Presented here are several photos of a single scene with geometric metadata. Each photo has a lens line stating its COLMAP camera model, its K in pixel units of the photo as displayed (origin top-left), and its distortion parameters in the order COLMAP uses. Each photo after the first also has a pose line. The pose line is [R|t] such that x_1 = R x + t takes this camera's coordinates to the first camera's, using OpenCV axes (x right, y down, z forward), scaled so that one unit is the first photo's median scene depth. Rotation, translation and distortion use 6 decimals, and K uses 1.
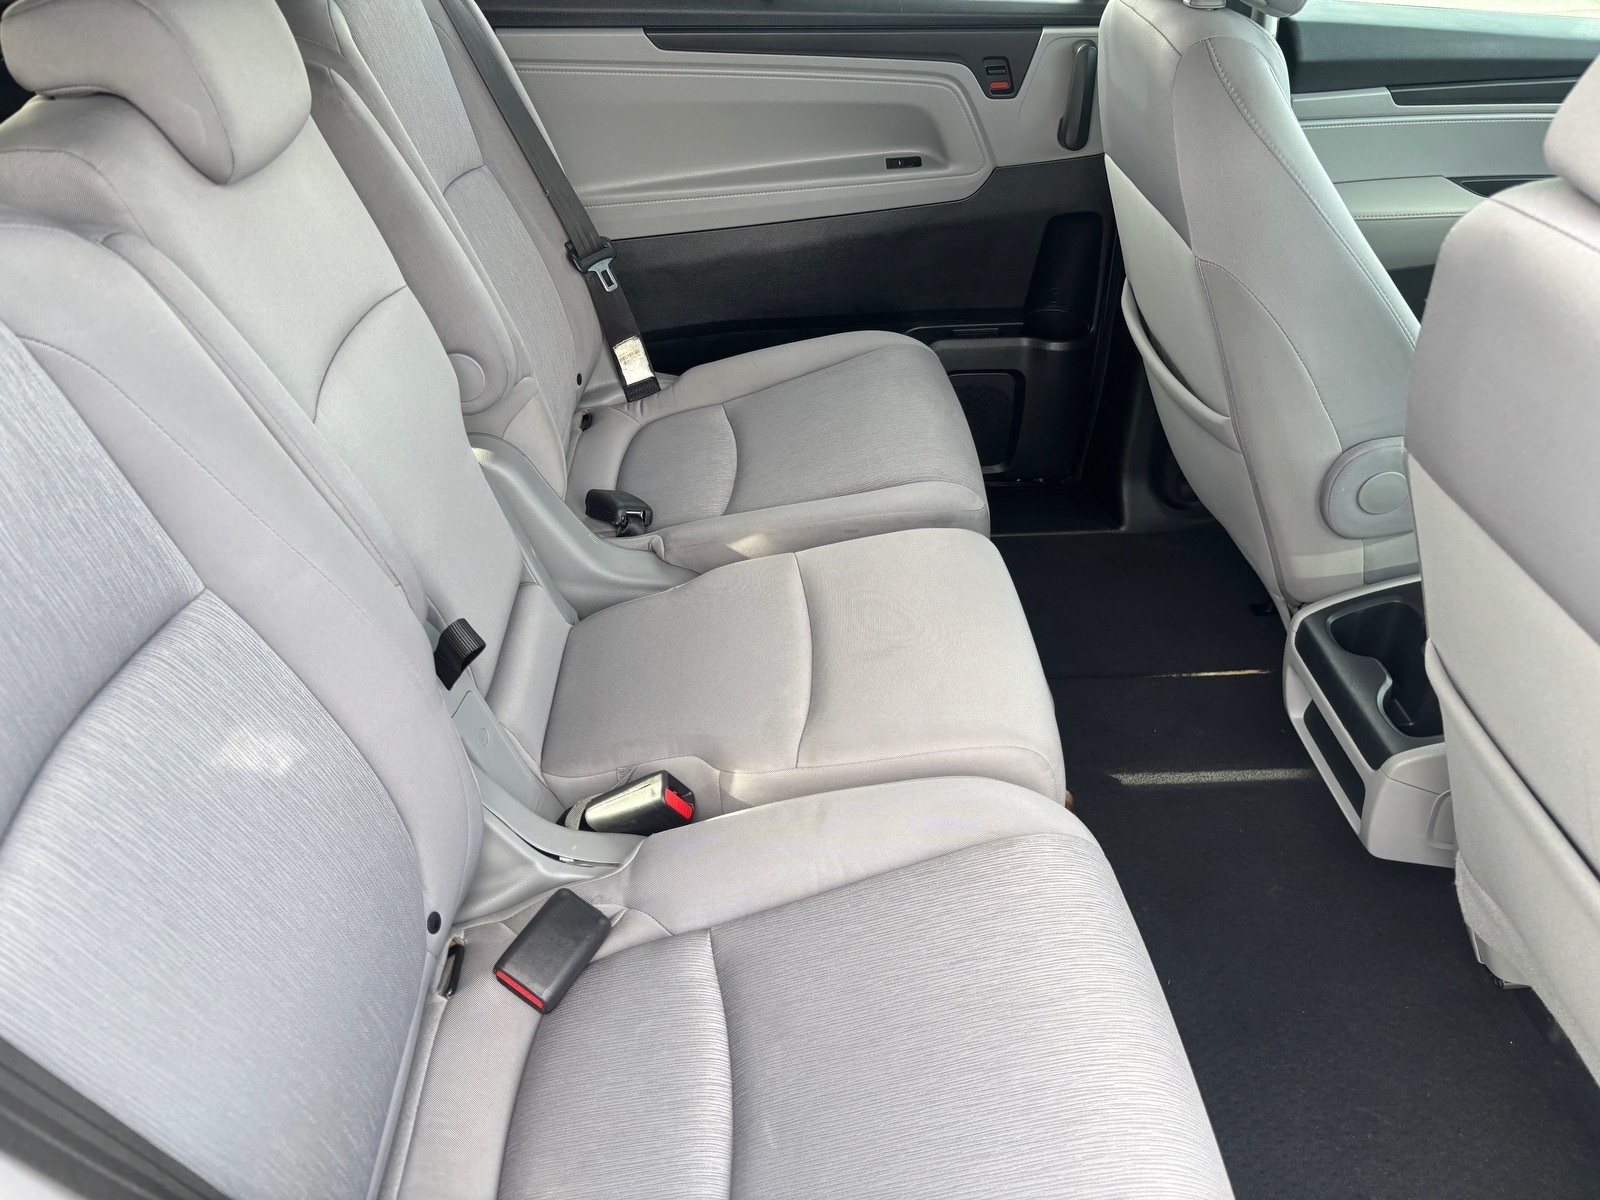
lens RADIAL K [[1205.7, 0, 800.2], [0, 1205.7, 614.1], [0, 0, 1]] dist [0.025921, -0.002659]
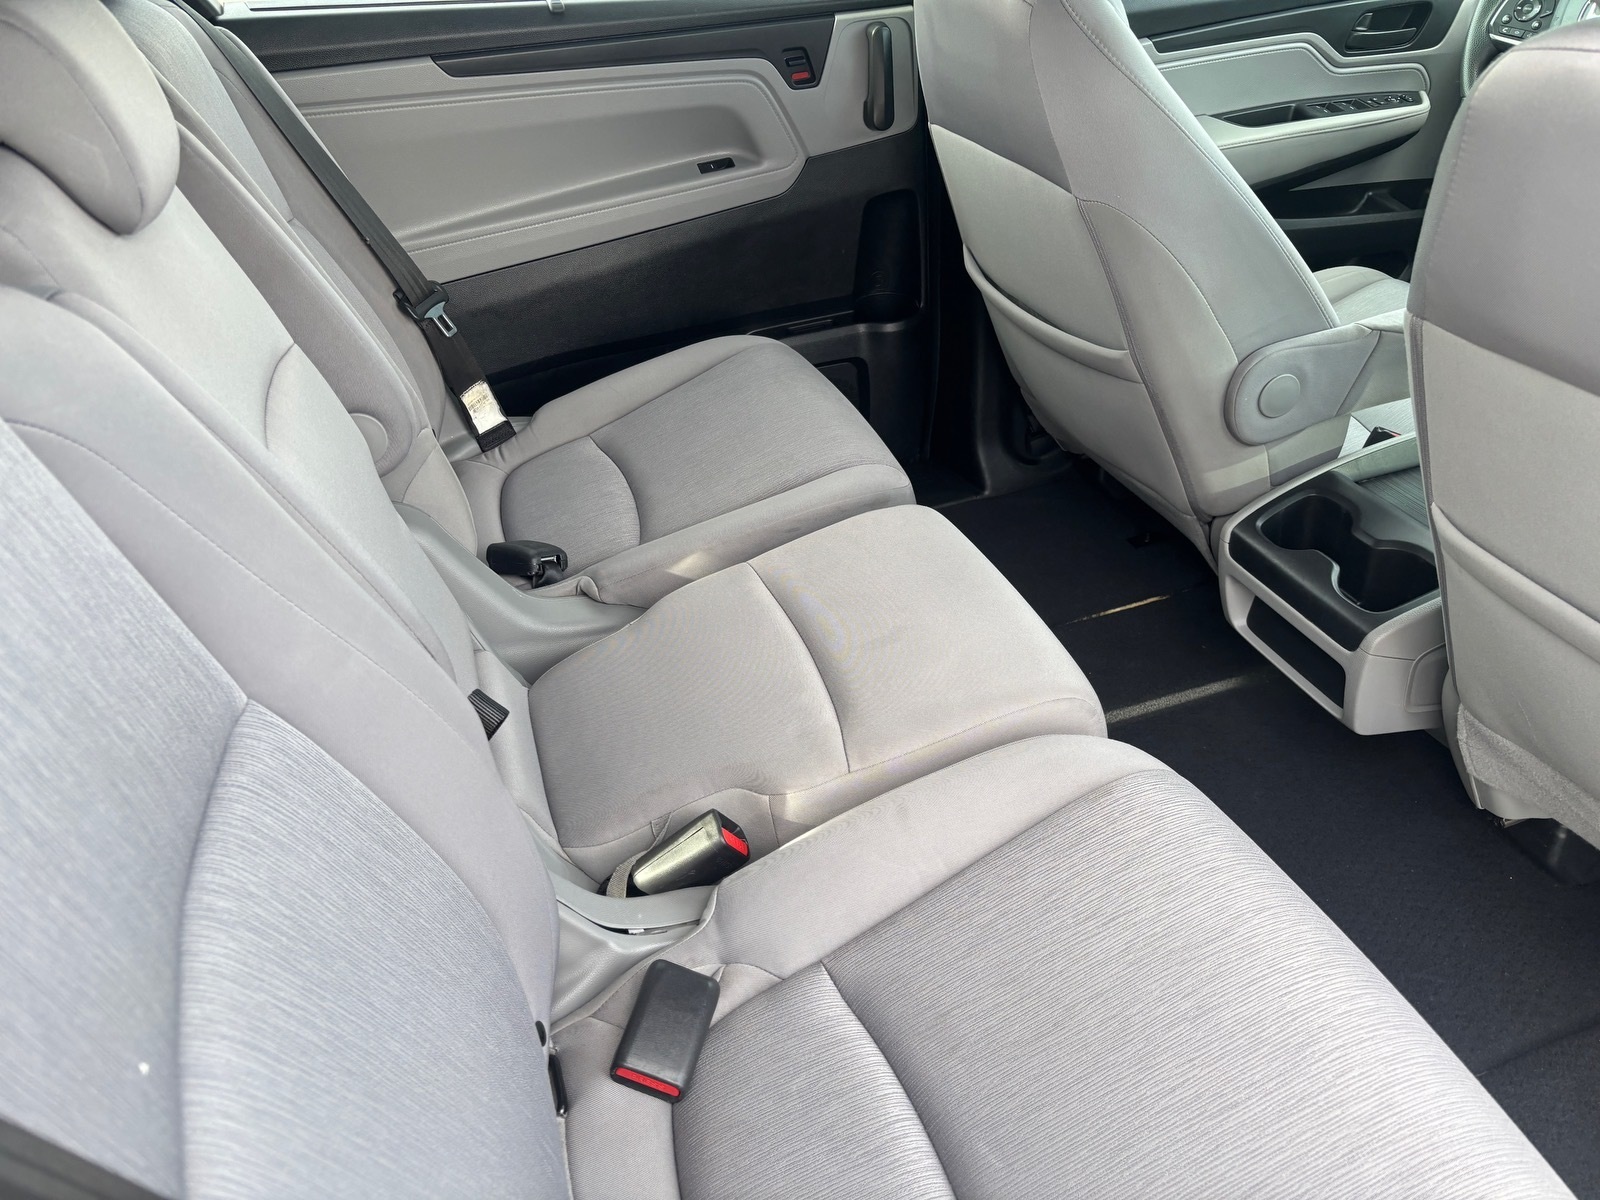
lens RADIAL K [[1204.2, 0, 800.0], [0, 1204.2, 600.0], [0, 0, 1]] dist [0.021914, -0.006204]
pose [[0.957930, -0.201897, 0.203981, -0.171143], [0.209837, 0.977573, -0.017849, 0.004160], [-0.195803, 0.059901, 0.978812, 0.070354]]
